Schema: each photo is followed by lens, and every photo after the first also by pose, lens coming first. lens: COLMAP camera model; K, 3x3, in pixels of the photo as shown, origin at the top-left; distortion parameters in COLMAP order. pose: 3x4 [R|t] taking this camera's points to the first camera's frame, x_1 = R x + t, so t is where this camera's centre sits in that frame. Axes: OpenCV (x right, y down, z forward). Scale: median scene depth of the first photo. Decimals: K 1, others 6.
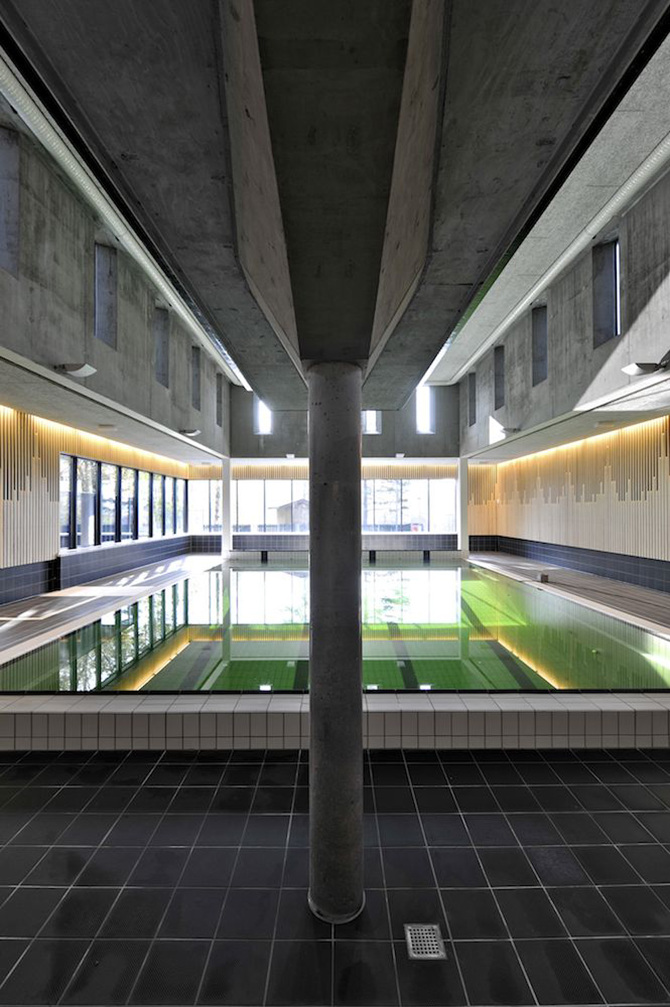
lens RADIAL K [[432.6, 0, 335.0], [0, 432.6, 503.5], [0, 0, 1]] dist [-0.000495, -0.000050]
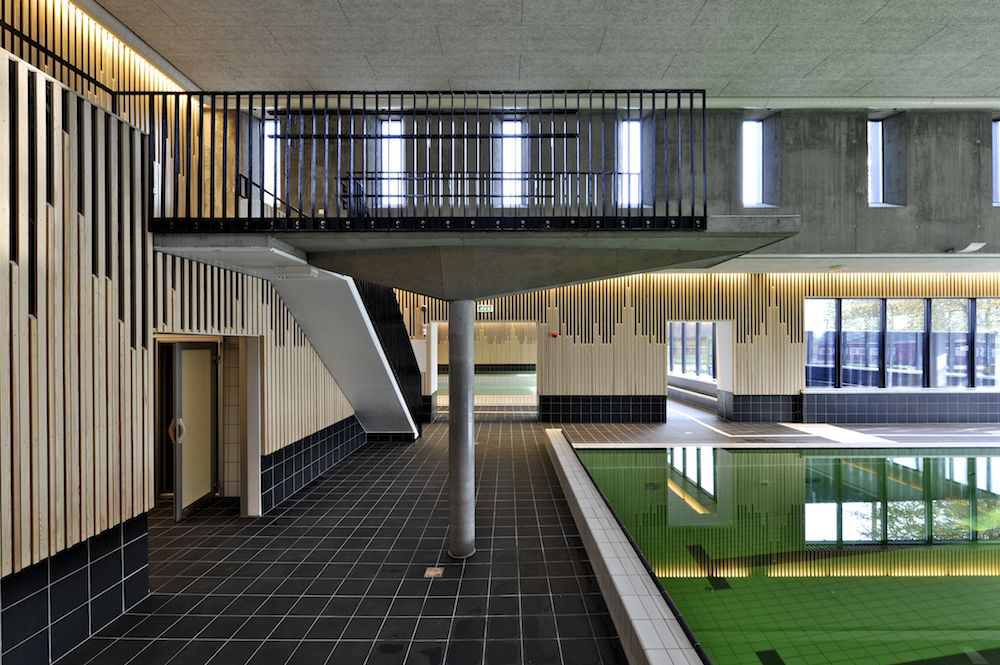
lens RADIAL K [[429.3, 0, 504.7], [0, 429.3, 349.3], [0, 0, 1]] dist [0.003195, 0.000392]
pose [[0.000317, 0.055032, -0.998485, 0.447641], [0.017786, 0.998326, 0.055029, -0.061633], [0.999842, -0.017776, -0.000663, 0.247010]]
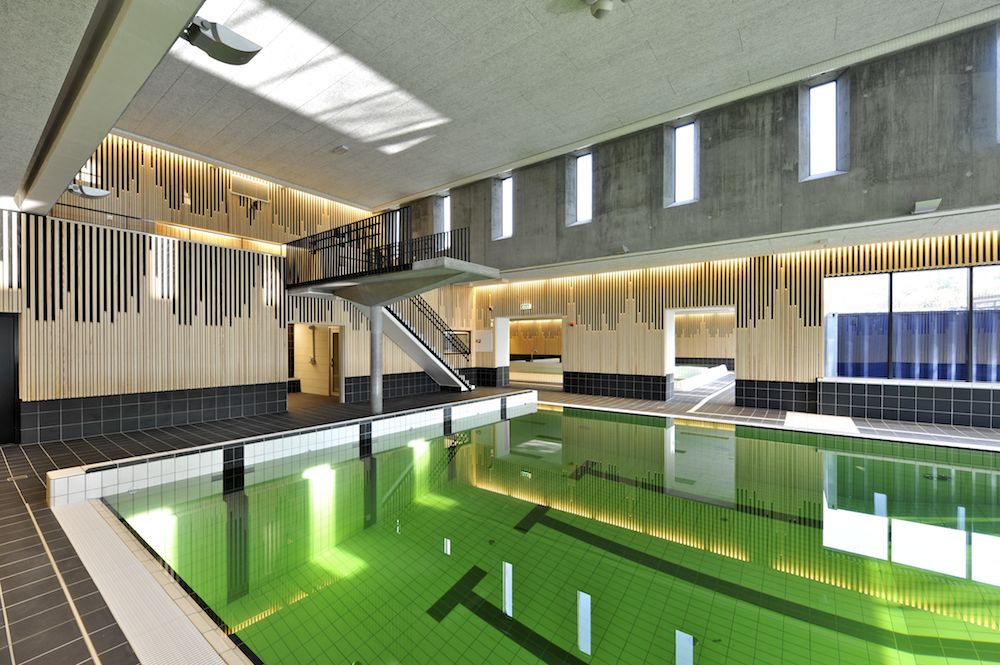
lens RADIAL K [[429.3, 0, 504.7], [0, 429.3, 349.3], [0, 0, 1]] dist [0.003195, 0.000392]
pose [[-0.612503, 0.055699, -0.788503, 0.595271], [0.041017, 0.998410, 0.038665, -0.017964], [0.789403, -0.008660, -0.613814, 1.052583]]
